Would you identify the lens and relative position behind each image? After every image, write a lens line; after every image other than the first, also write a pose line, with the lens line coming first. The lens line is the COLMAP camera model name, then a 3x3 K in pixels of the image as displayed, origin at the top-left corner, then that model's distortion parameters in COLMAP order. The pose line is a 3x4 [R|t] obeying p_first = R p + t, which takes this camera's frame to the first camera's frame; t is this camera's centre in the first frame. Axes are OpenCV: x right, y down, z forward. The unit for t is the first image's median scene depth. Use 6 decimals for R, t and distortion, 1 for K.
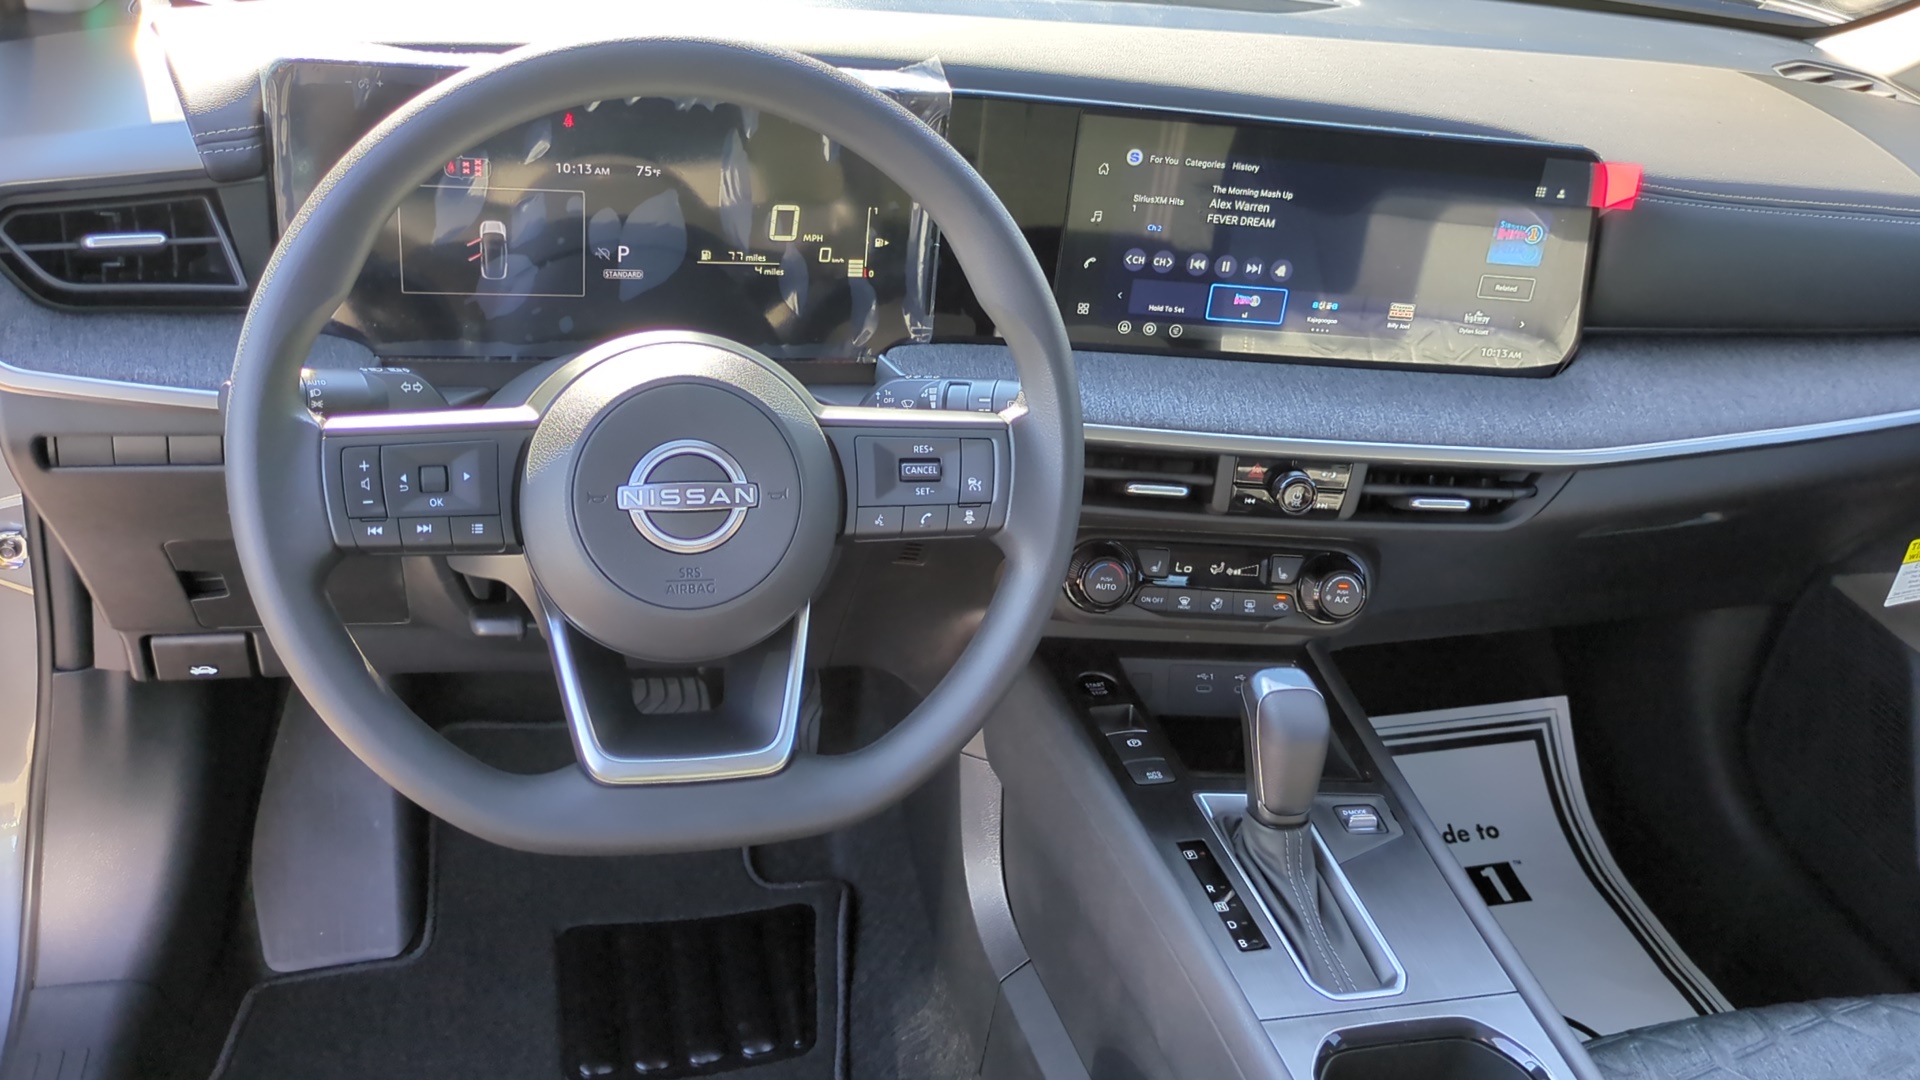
lens RADIAL K [[1662.6, 0, 950.8], [0, 1662.6, 526.9], [0, 0, 1]] dist [0.042212, -0.009913]
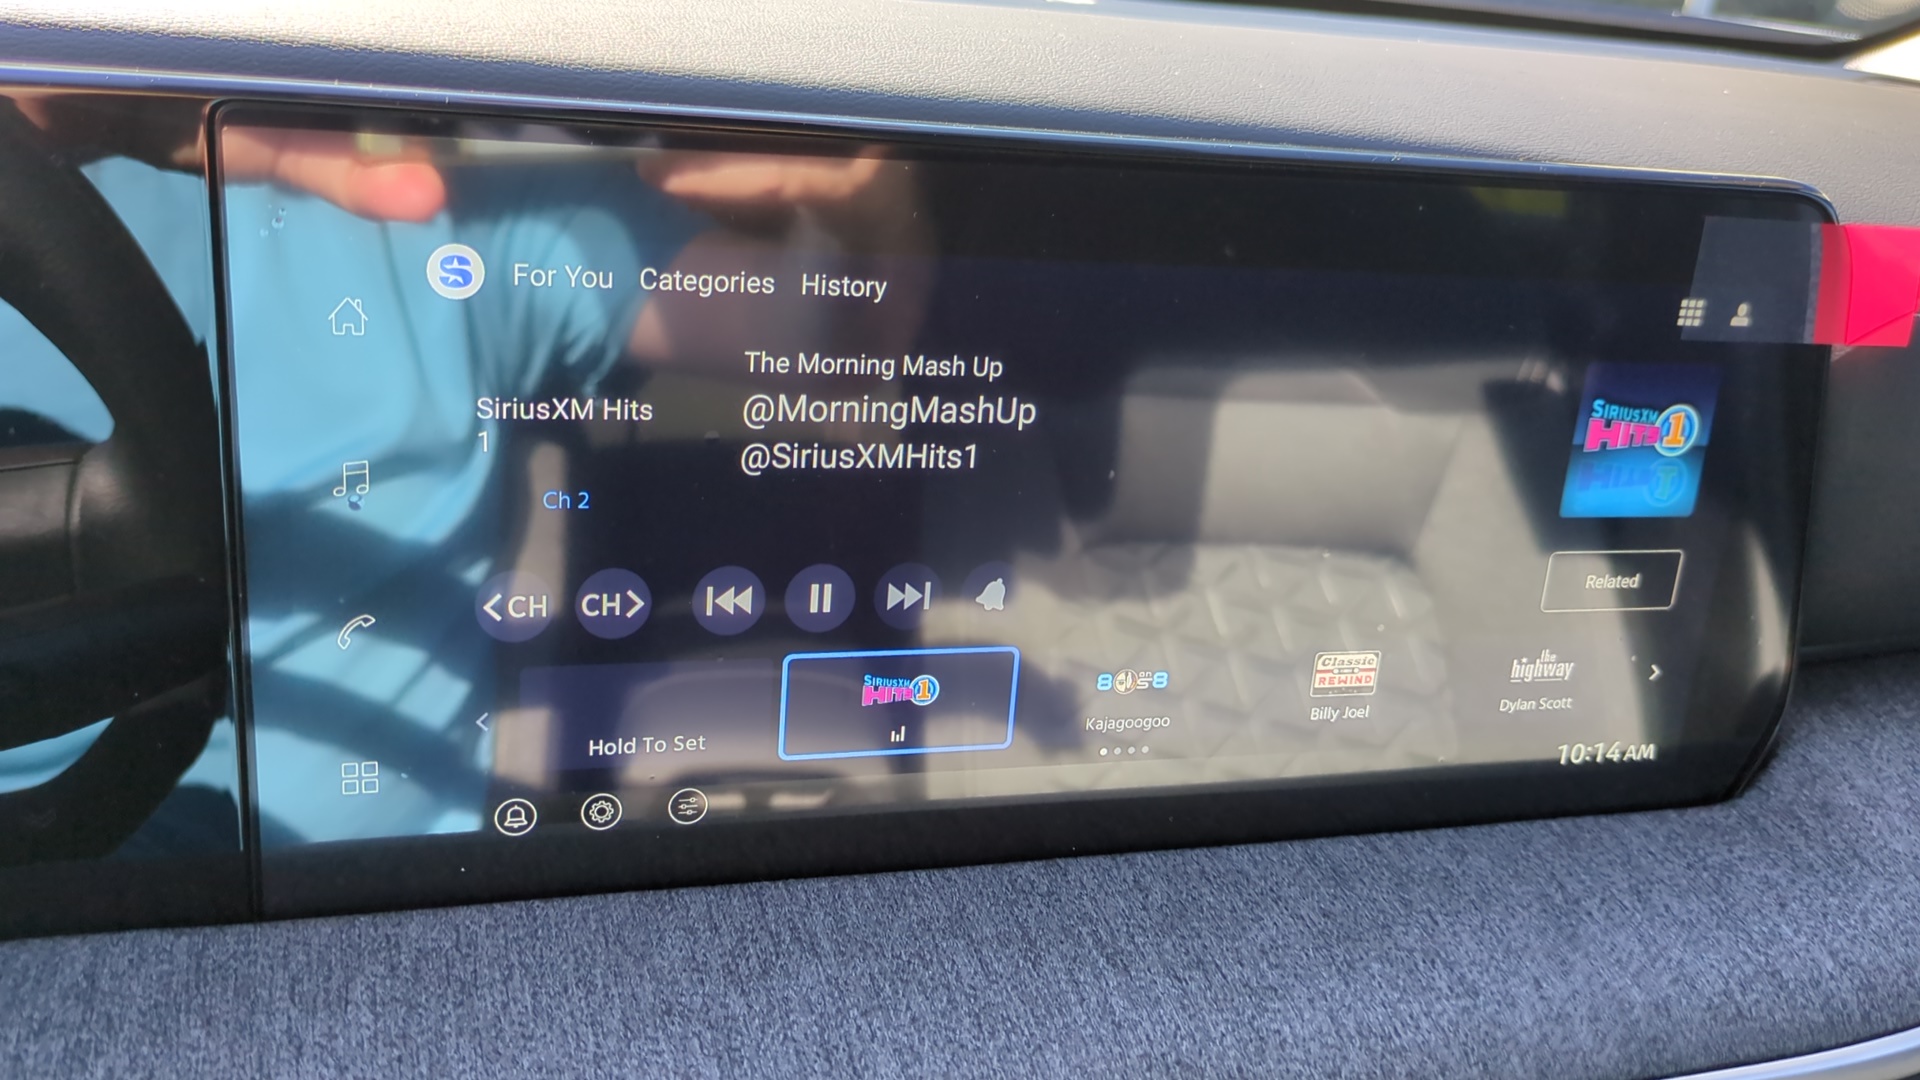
lens RADIAL K [[1662.6, 0, 958.3], [0, 1662.6, 535.7], [0, 0, 1]] dist [0.042212, -0.009913]
pose [[0.985207, -0.082109, 0.150415, 0.143825], [0.098230, 0.989811, -0.103080, -0.132593], [-0.140419, 0.116330, 0.983234, 0.681140]]
